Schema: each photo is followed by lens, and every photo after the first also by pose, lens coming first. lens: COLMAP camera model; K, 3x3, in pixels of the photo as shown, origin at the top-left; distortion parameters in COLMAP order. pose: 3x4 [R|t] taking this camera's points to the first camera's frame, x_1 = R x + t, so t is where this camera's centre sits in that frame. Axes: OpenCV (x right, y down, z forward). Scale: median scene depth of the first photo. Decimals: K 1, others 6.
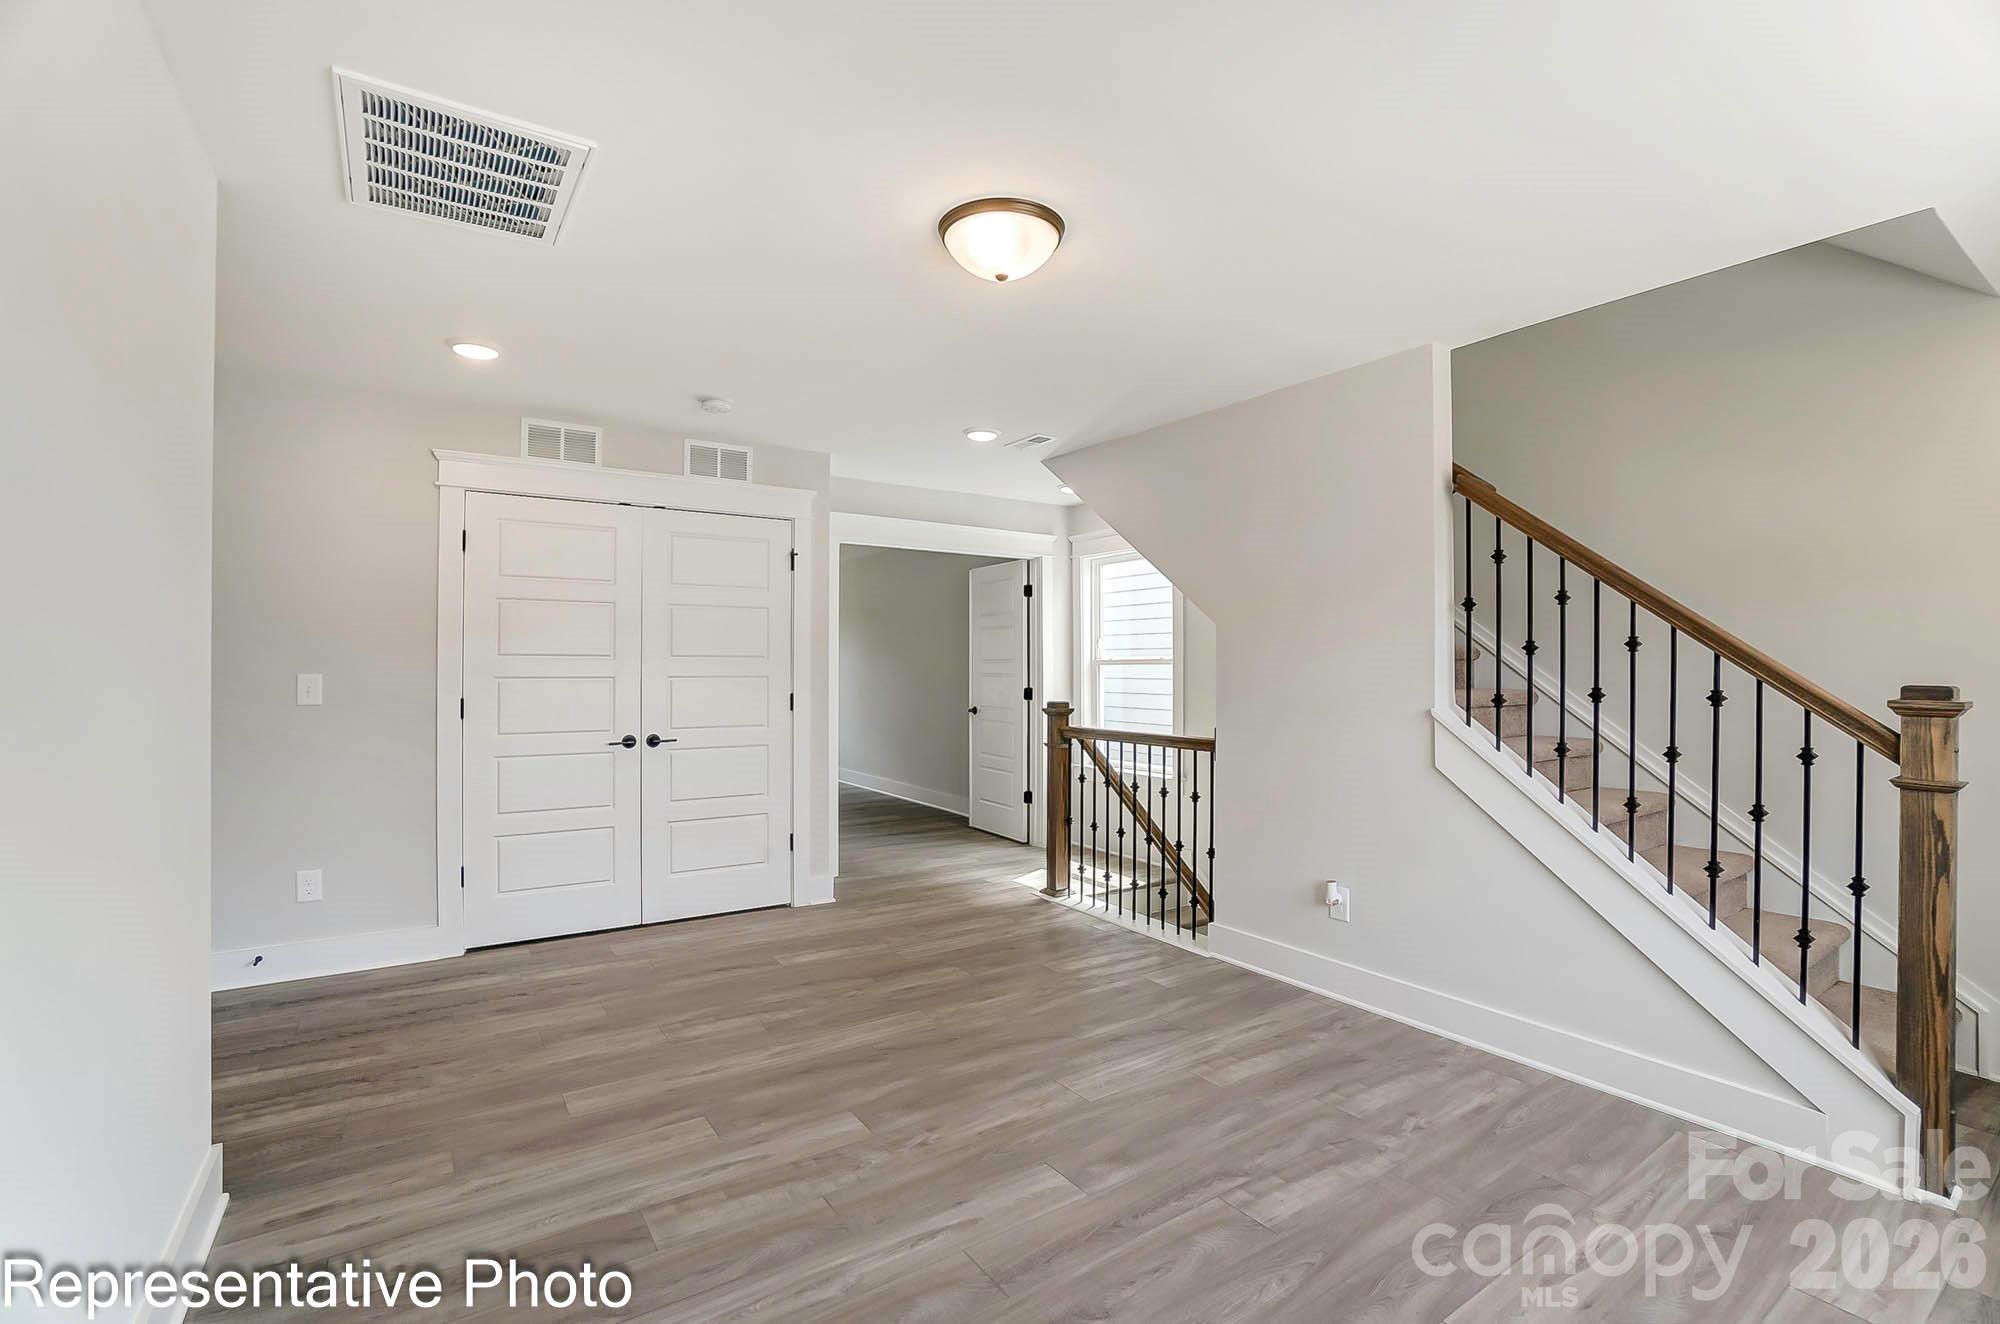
lens RADIAL K [[913.0, 0, 1000.0], [0, 913.0, 662.0], [0, 0, 1]] dist [-0.001054, -0.000101]
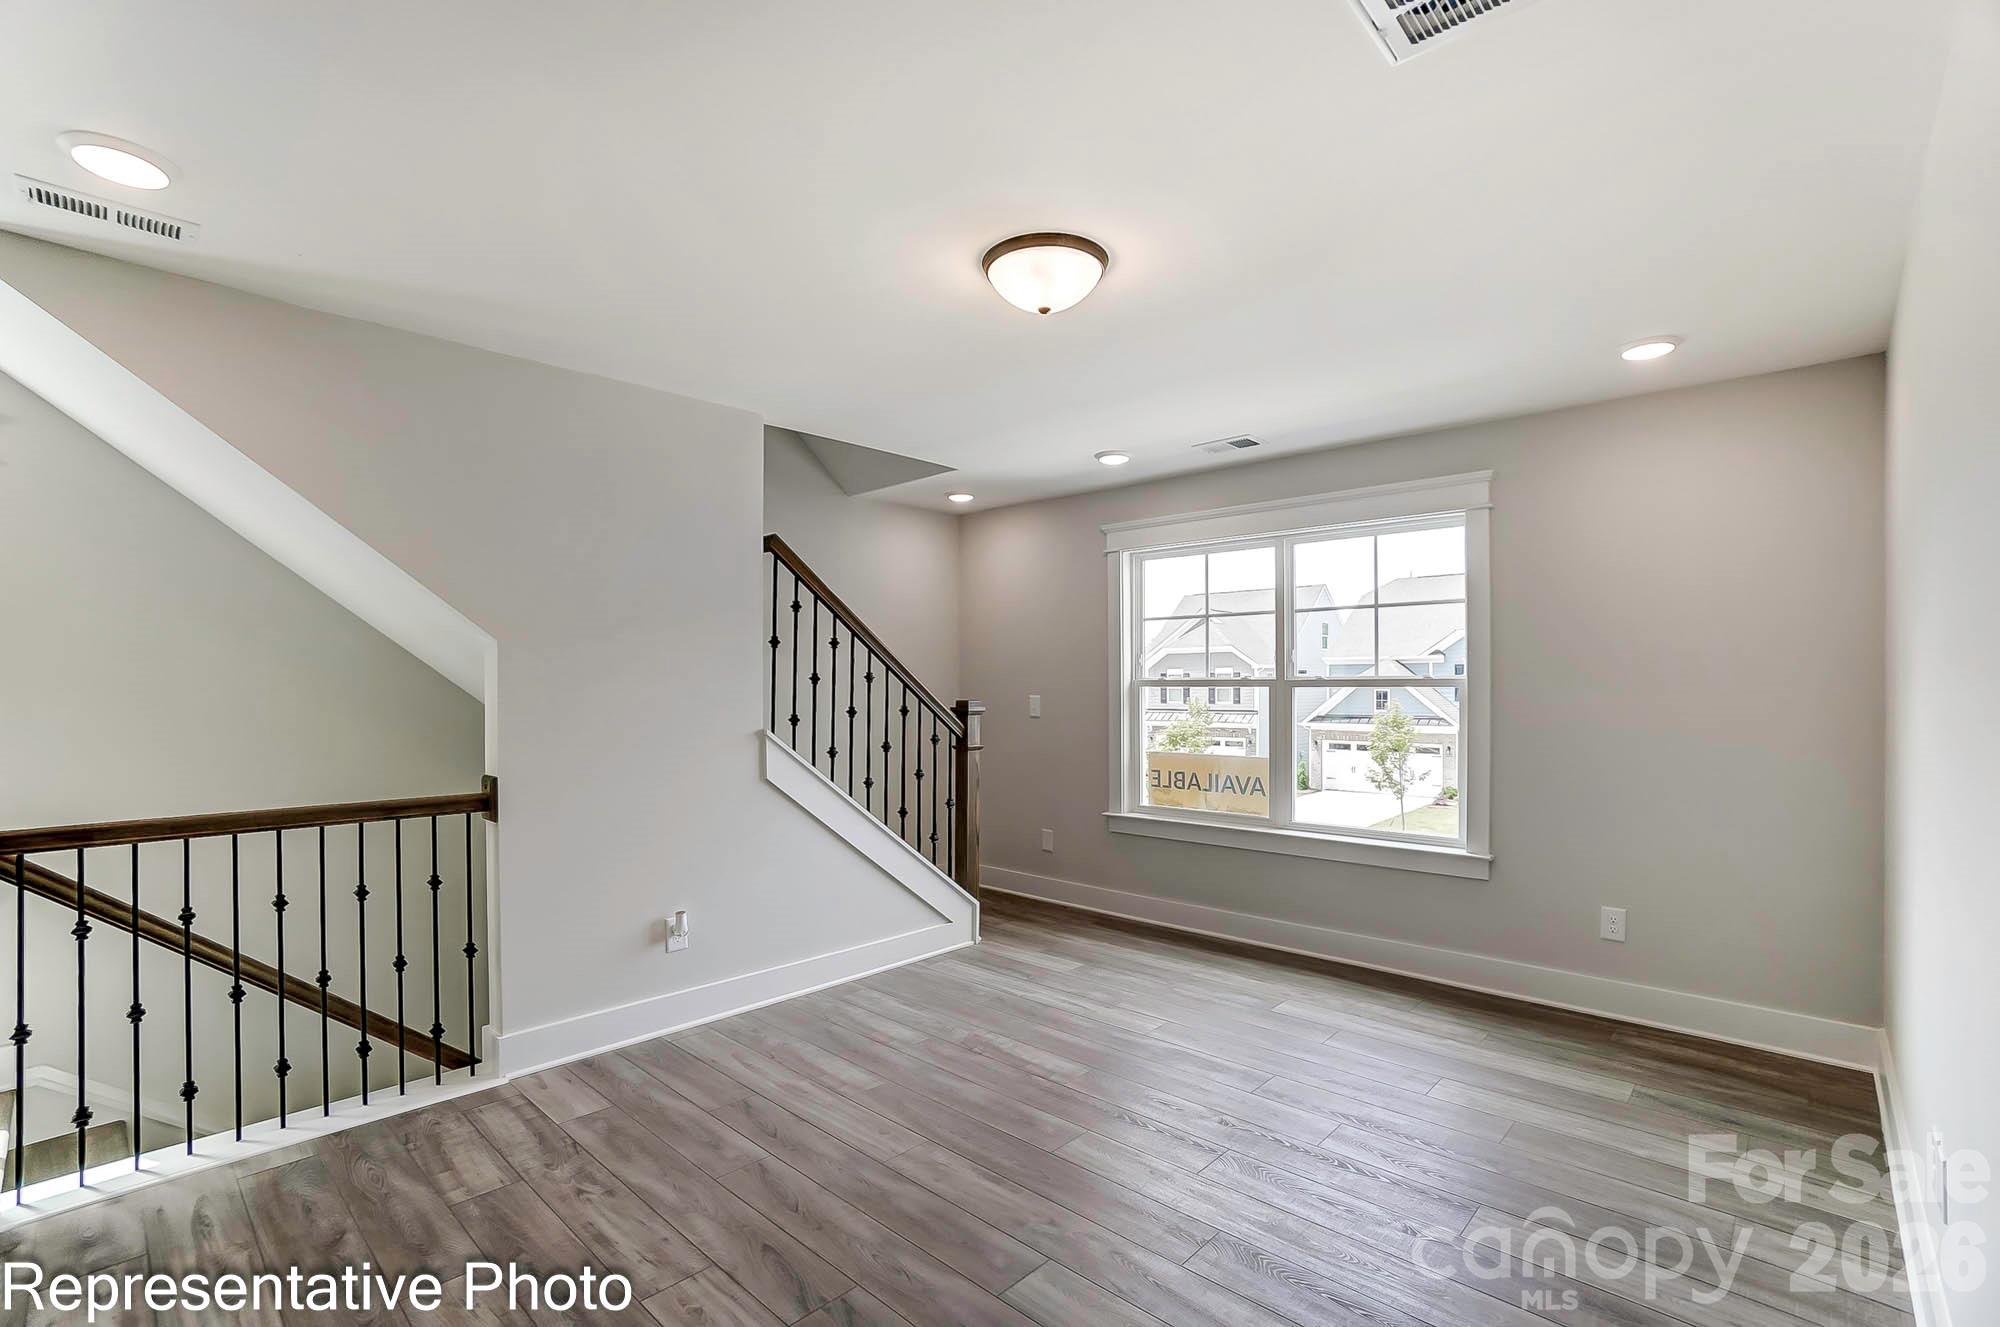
lens RADIAL K [[908.2, 0, 1001.7], [0, 908.2, 694.4], [0, 0, 1]] dist [-0.036375, 0.000095]
pose [[-0.225239, -0.005897, 0.974286, -0.739566], [-0.002655, 0.999982, 0.005439, -0.001194], [-0.974300, -0.001361, -0.225251, 0.988965]]
